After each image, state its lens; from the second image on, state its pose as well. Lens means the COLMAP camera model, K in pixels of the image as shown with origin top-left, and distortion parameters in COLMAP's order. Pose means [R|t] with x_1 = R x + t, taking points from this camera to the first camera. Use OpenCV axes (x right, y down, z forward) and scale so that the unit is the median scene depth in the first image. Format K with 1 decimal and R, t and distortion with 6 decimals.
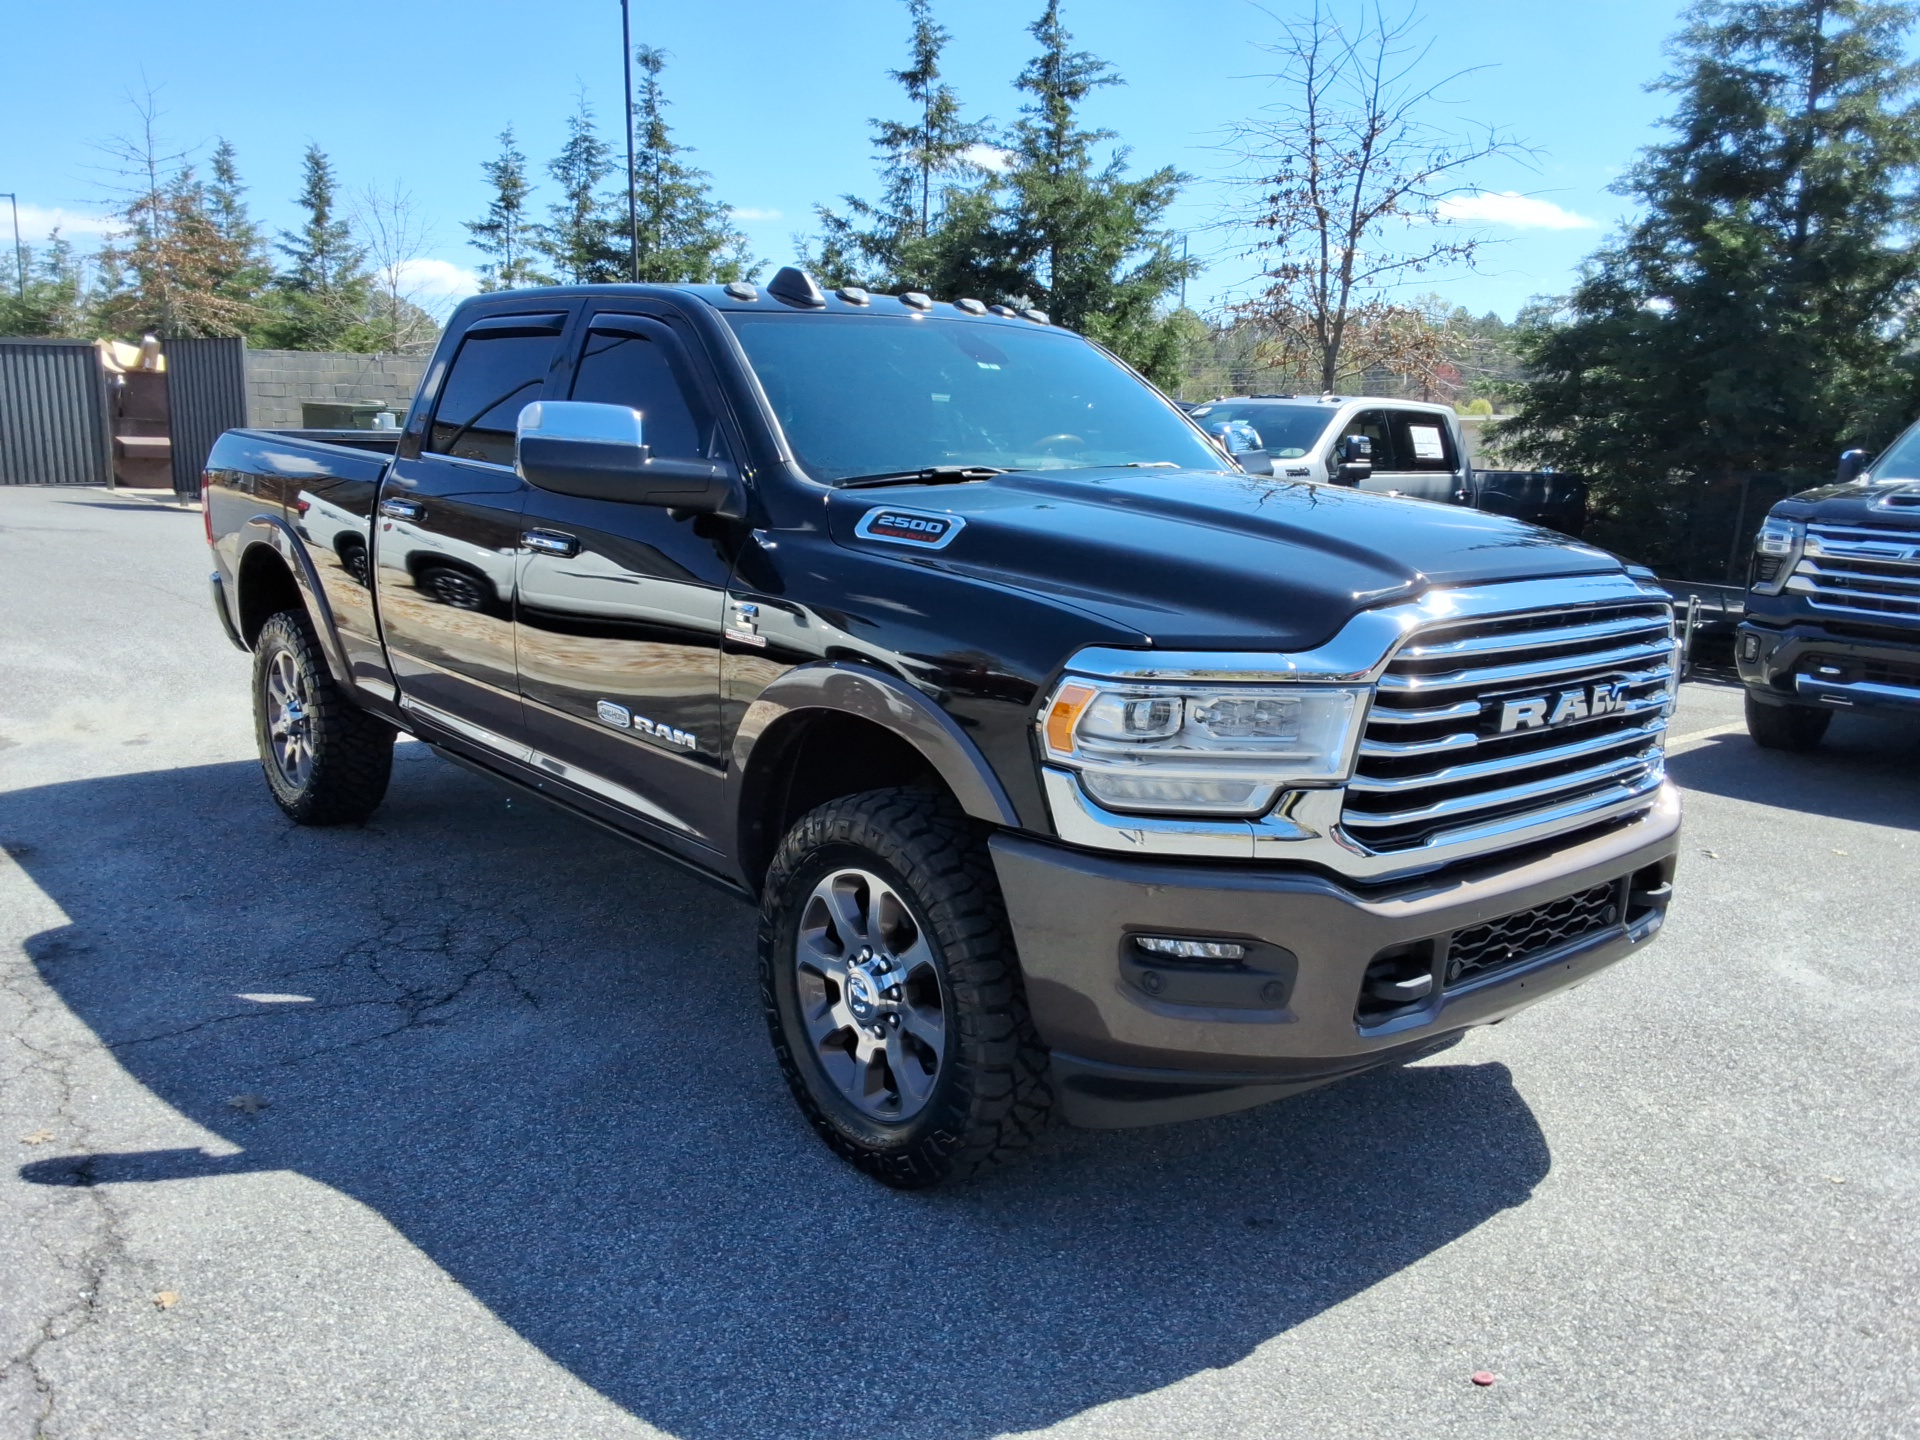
lens RADIAL K [[1546.2, 0, 967.3], [0, 1546.2, 722.7], [0, 0, 1]] dist [0.134539, -0.195757]
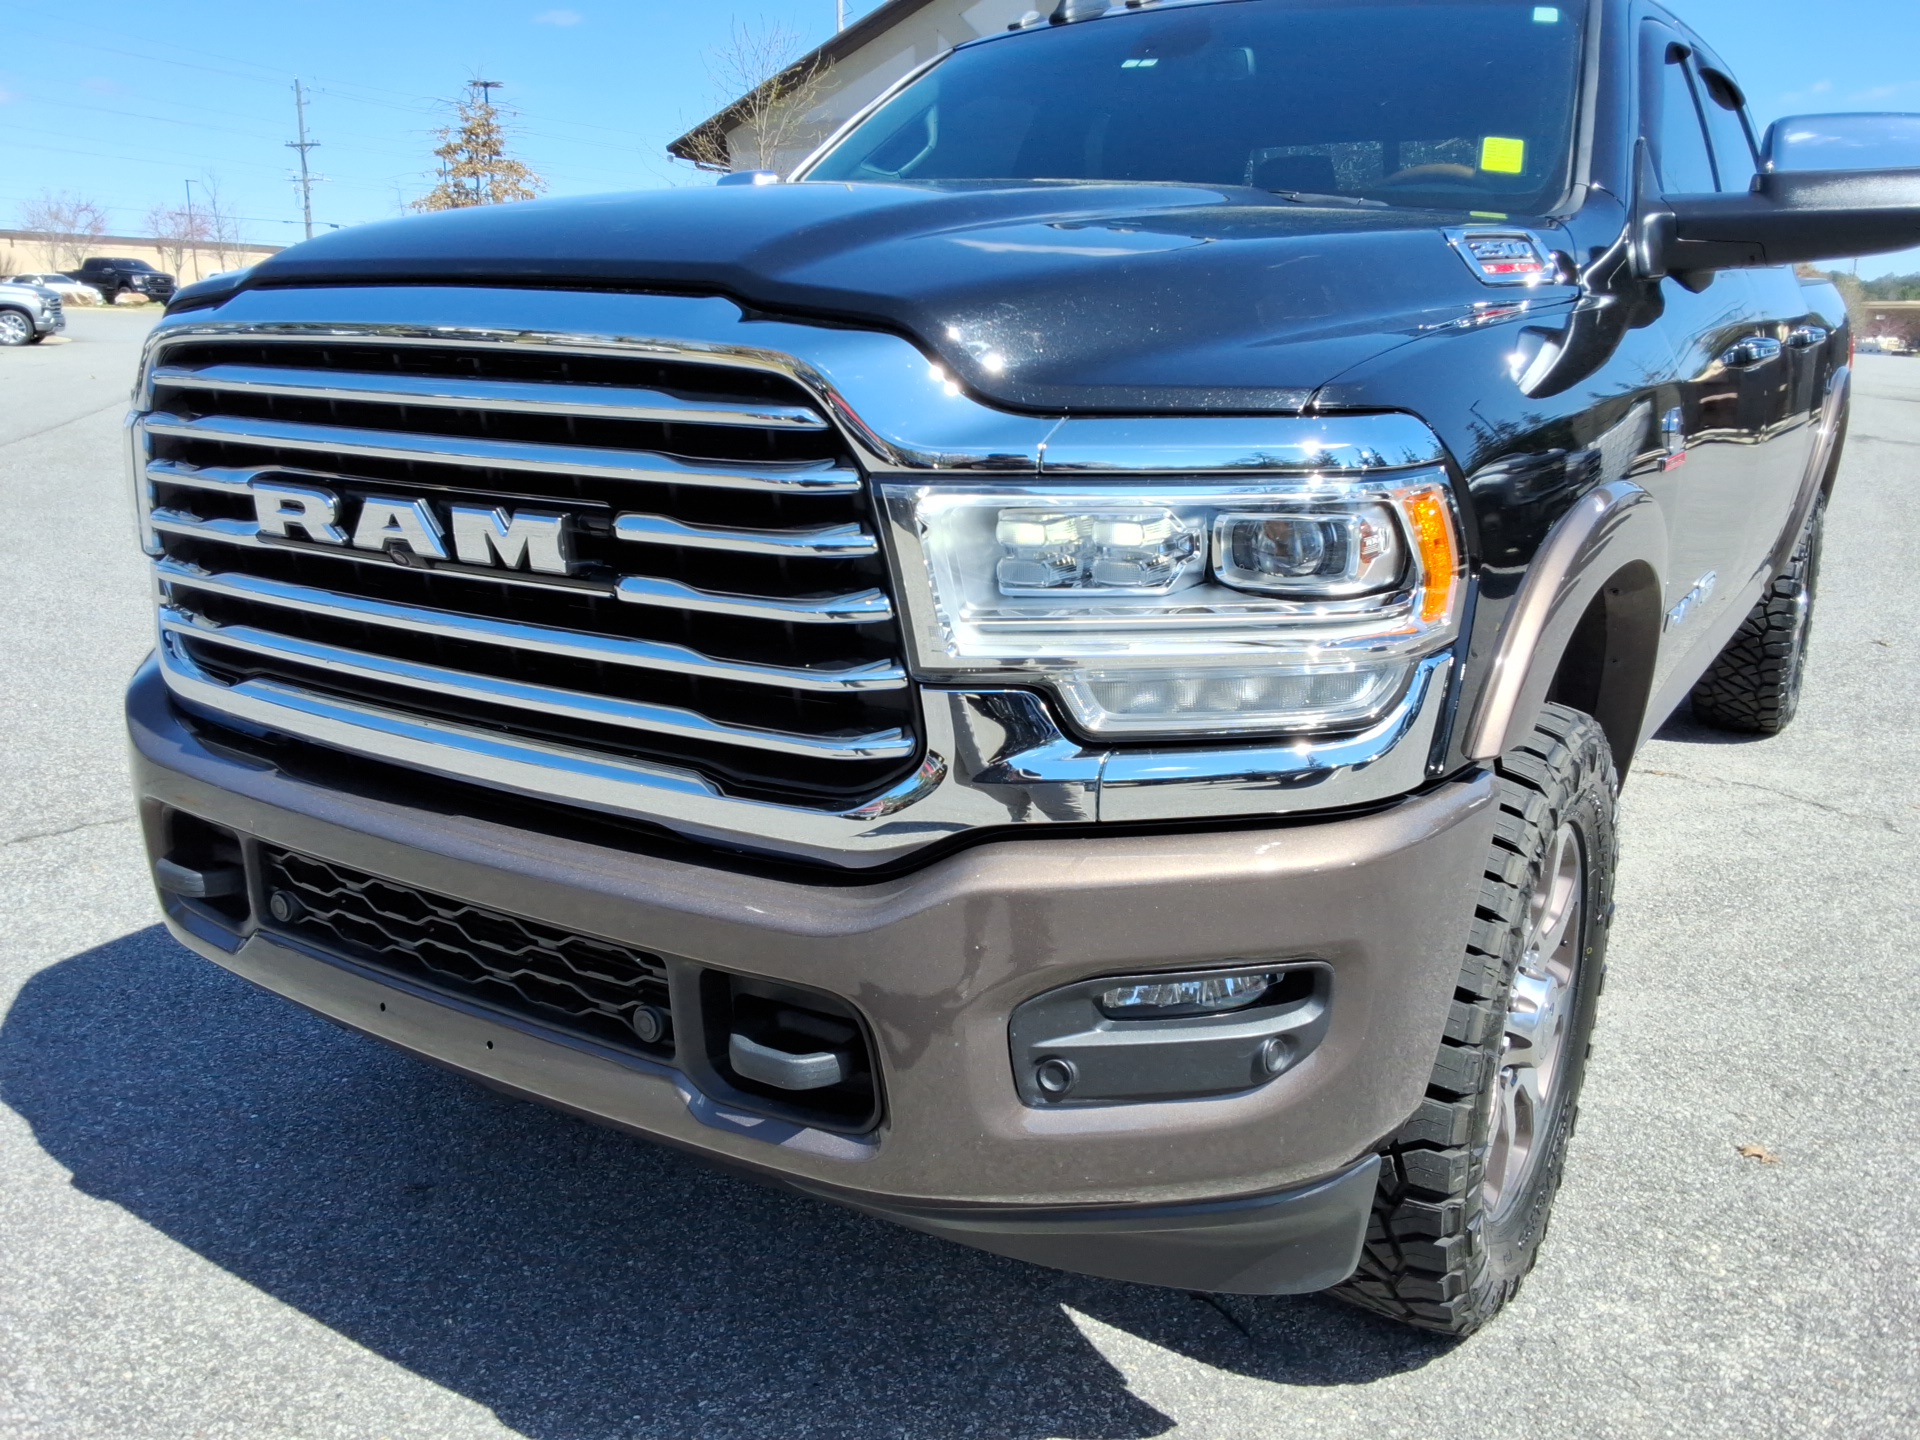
lens RADIAL K [[1546.4, 0, 975.6], [0, 1546.4, 710.4], [0, 0, 1]] dist [0.123071, -0.195264]
pose [[0.294254, 0.211838, -0.931954, 0.116293], [-0.185724, 0.969211, 0.161666, -0.008889], [0.937508, 0.125515, 0.324538, 0.125130]]
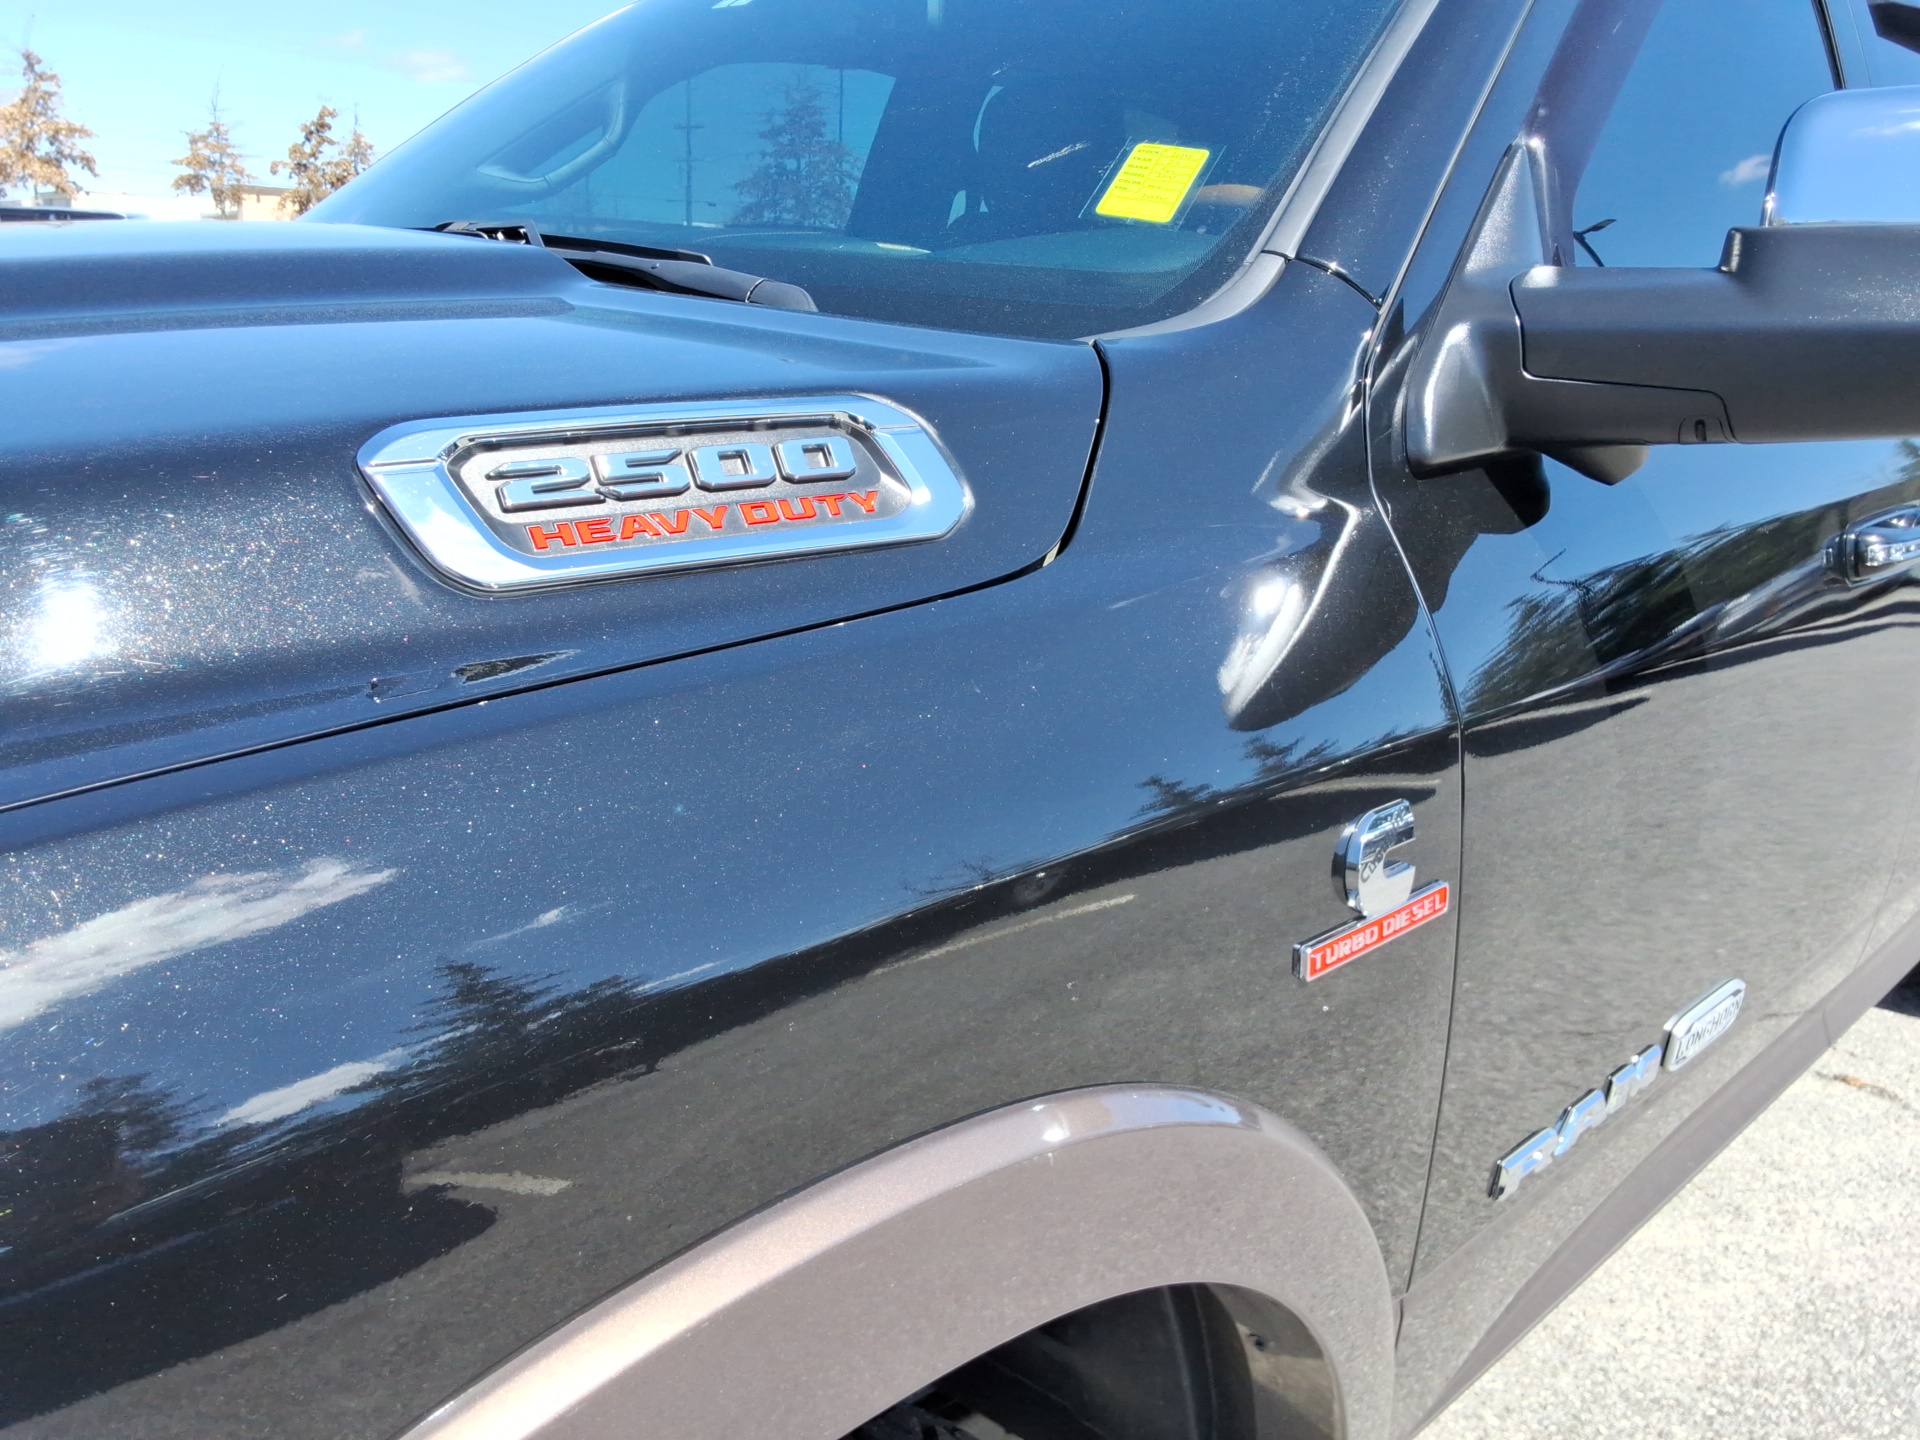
lens RADIAL K [[1546.4, 0, 975.6], [0, 1546.4, 710.4], [0, 0, 1]] dist [0.123071, -0.195264]
pose [[0.075081, 0.237372, -0.968513, 0.073895], [-0.222354, 0.950786, 0.215790, -0.026997], [0.972071, 0.199151, 0.124166, 0.176571]]
